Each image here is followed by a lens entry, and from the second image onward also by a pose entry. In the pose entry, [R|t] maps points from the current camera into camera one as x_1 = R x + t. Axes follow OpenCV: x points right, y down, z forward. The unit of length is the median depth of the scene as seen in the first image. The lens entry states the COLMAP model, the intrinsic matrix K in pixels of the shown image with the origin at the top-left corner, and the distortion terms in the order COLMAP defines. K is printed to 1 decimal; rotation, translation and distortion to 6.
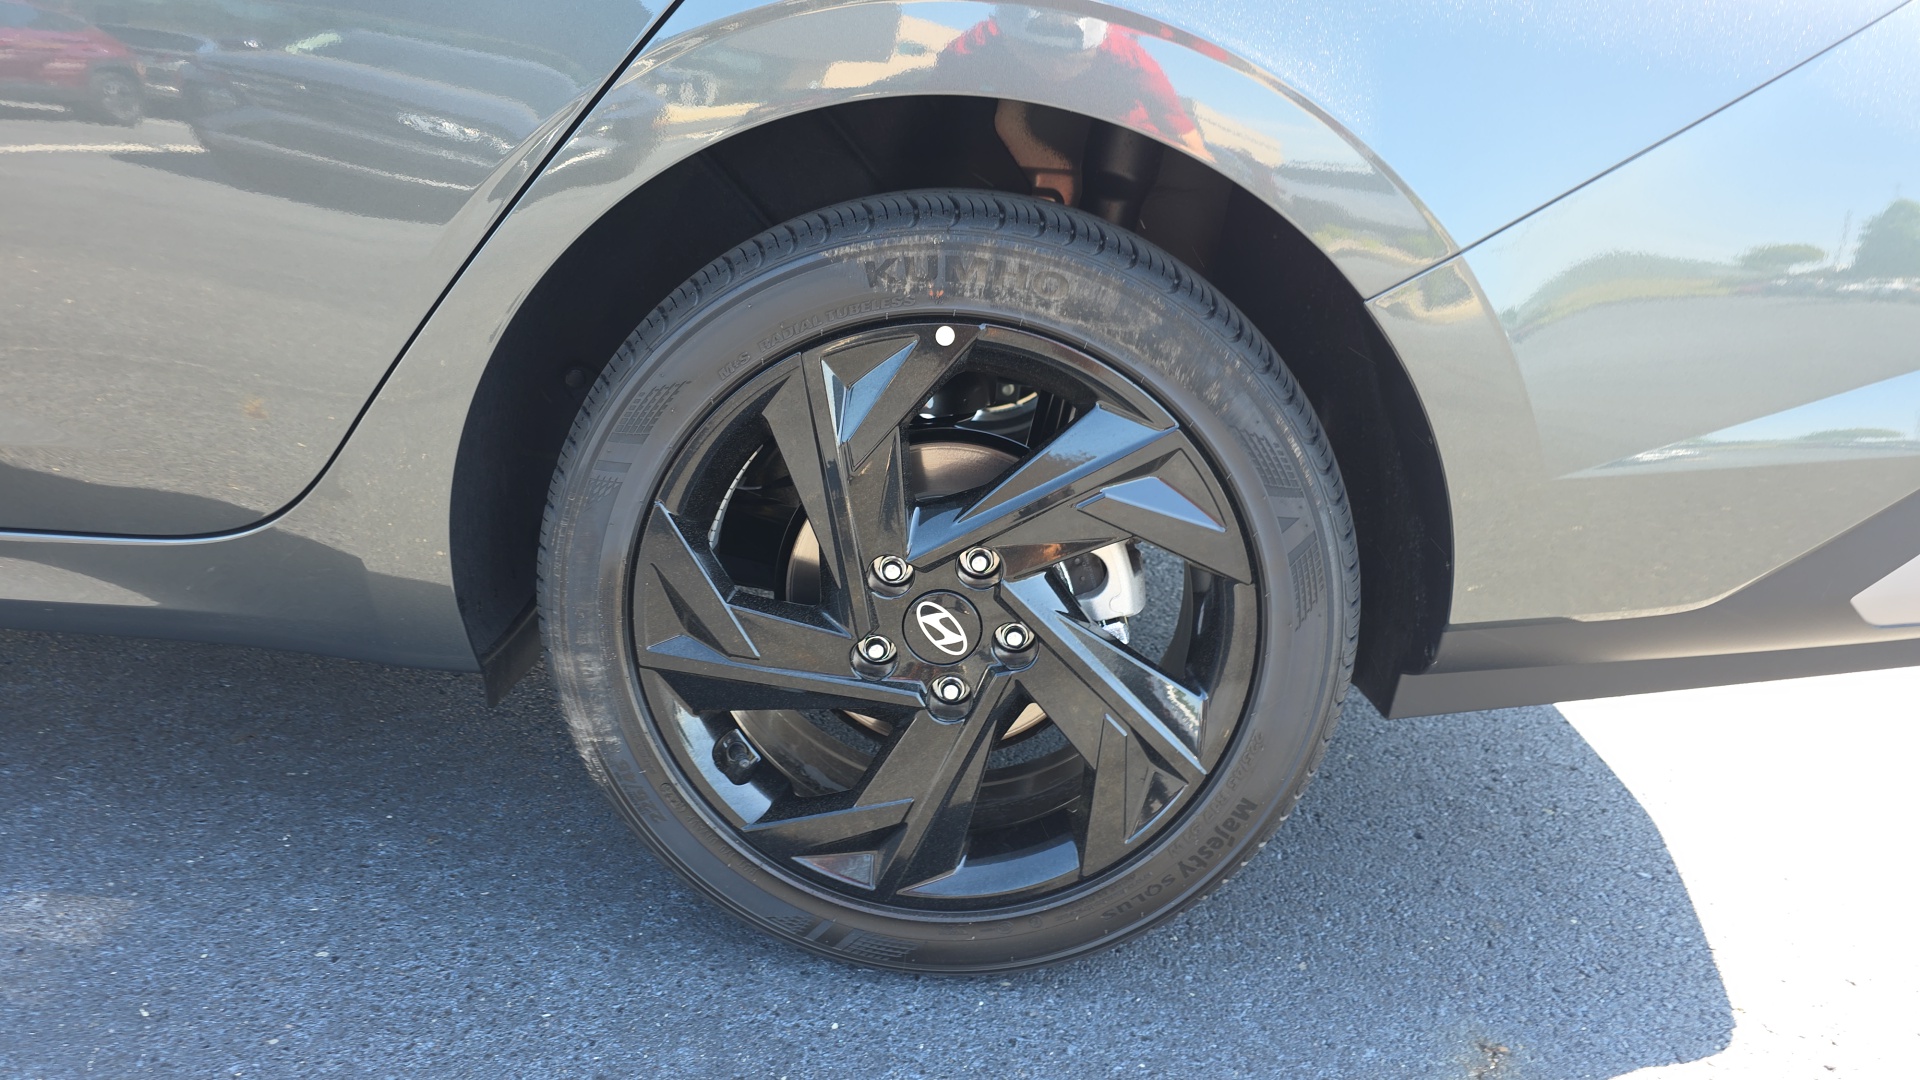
lens RADIAL K [[1294.8, 0, 960.4], [0, 1294.8, 549.0], [0, 0, 1]] dist [0.050959, -0.056354]
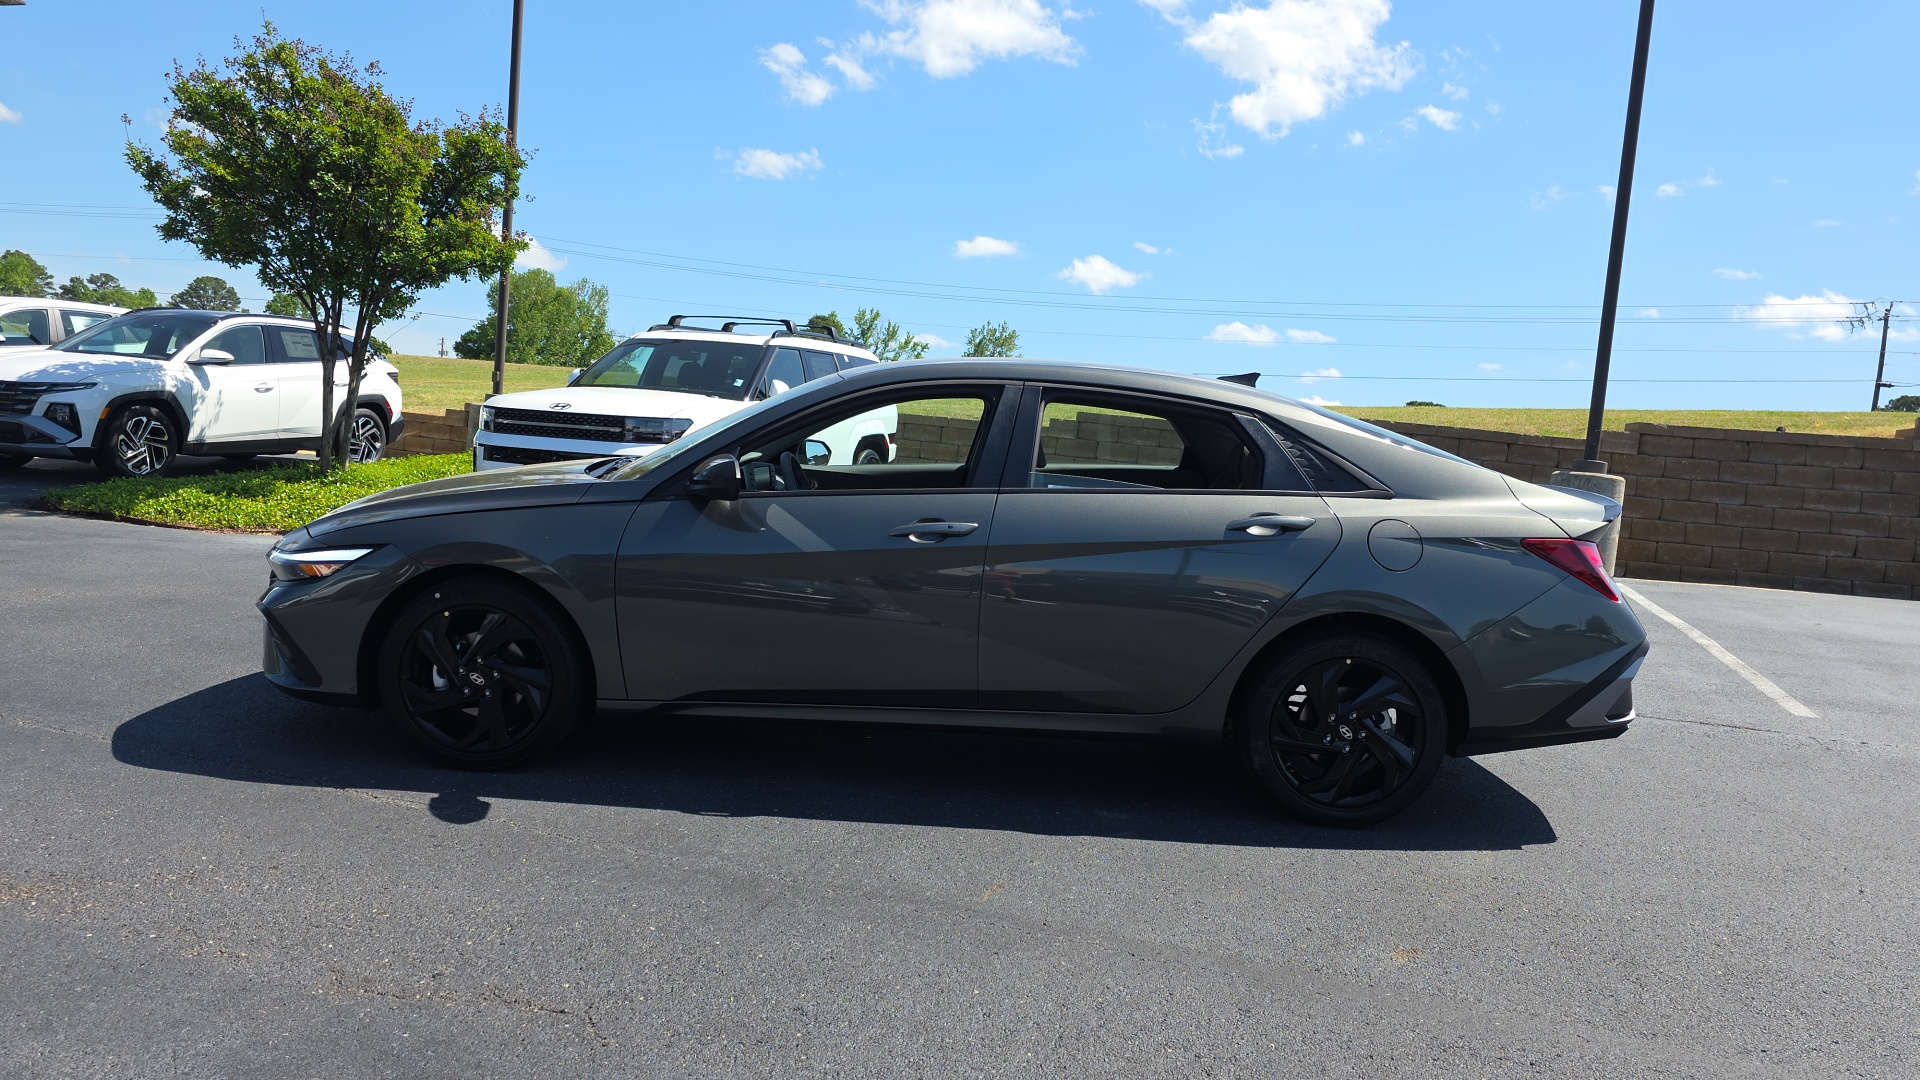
lens RADIAL K [[1294.8, 0, 952.2], [0, 1294.8, 547.3], [0, 0, 1]] dist [0.050959, -0.056354]
pose [[0.999582, -0.028872, -0.001620, -1.237492], [0.027831, 0.975723, -0.217233, 0.352214], [0.007853, 0.217097, 0.976118, -3.158459]]
